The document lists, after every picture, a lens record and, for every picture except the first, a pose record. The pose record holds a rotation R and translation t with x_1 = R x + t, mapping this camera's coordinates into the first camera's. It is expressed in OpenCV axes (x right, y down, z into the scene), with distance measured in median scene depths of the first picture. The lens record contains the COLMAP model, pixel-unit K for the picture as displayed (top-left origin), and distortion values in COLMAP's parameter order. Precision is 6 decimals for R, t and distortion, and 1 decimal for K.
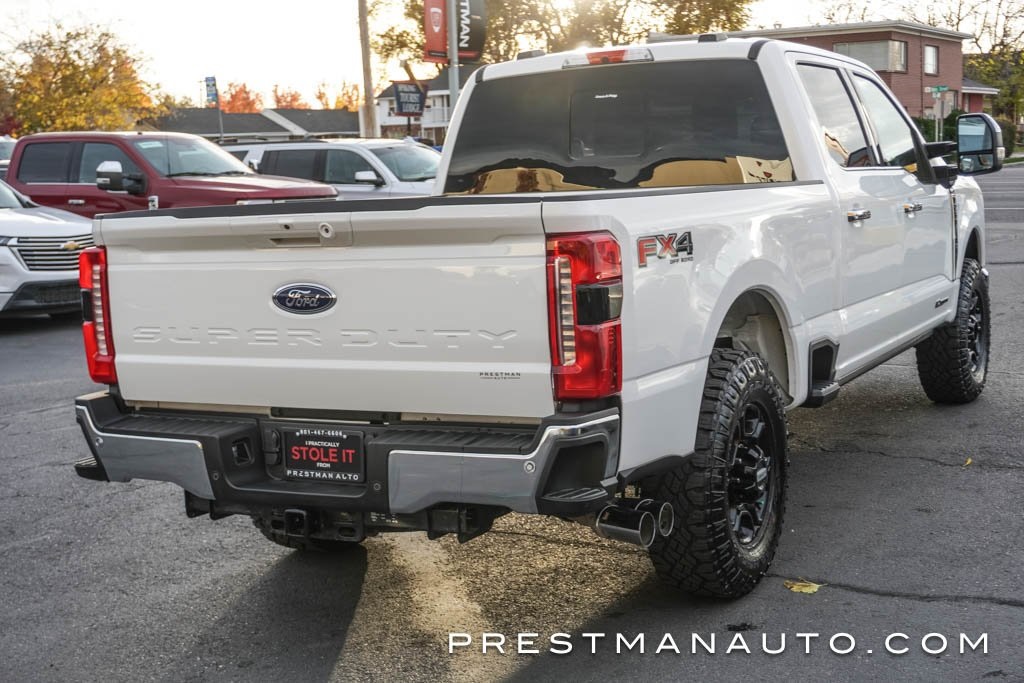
lens RADIAL K [[1453.0, 0, 511.7], [0, 1453.0, 344.8], [0, 0, 1]] dist [0.016448, 0.000000]
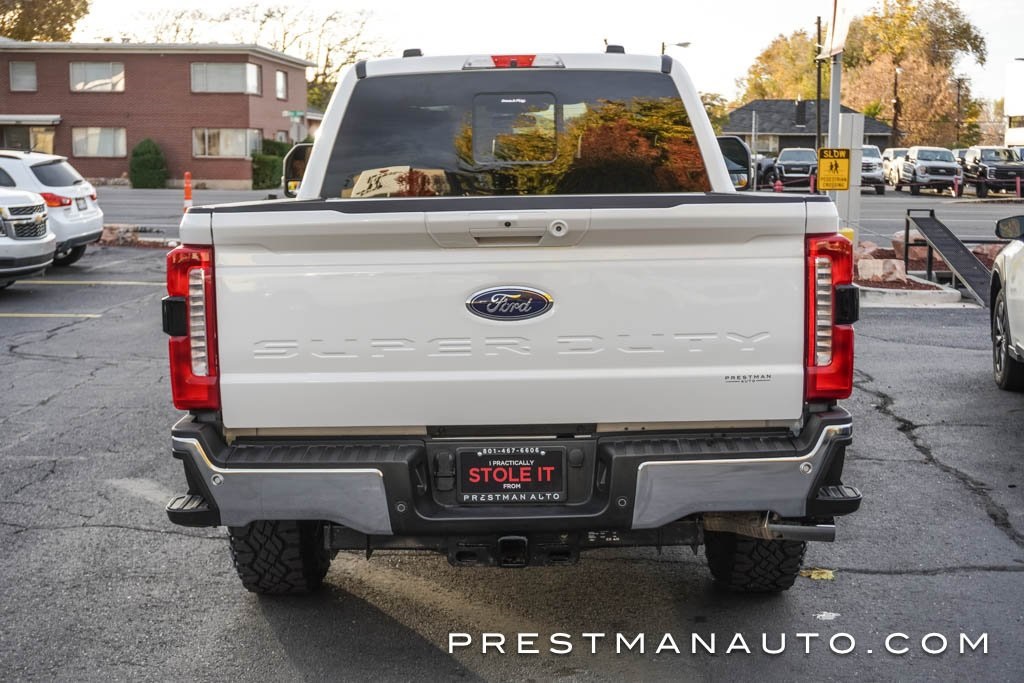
lens RADIAL K [[1453.0, 0, 511.8], [0, 1453.0, 338.4], [0, 0, 1]] dist [0.016448, 0.000000]
pose [[0.884027, -0.021494, 0.466941, -0.555270], [0.030135, 0.999485, -0.011045, 0.000153], [-0.466463, 0.023836, 0.884220, 0.190959]]
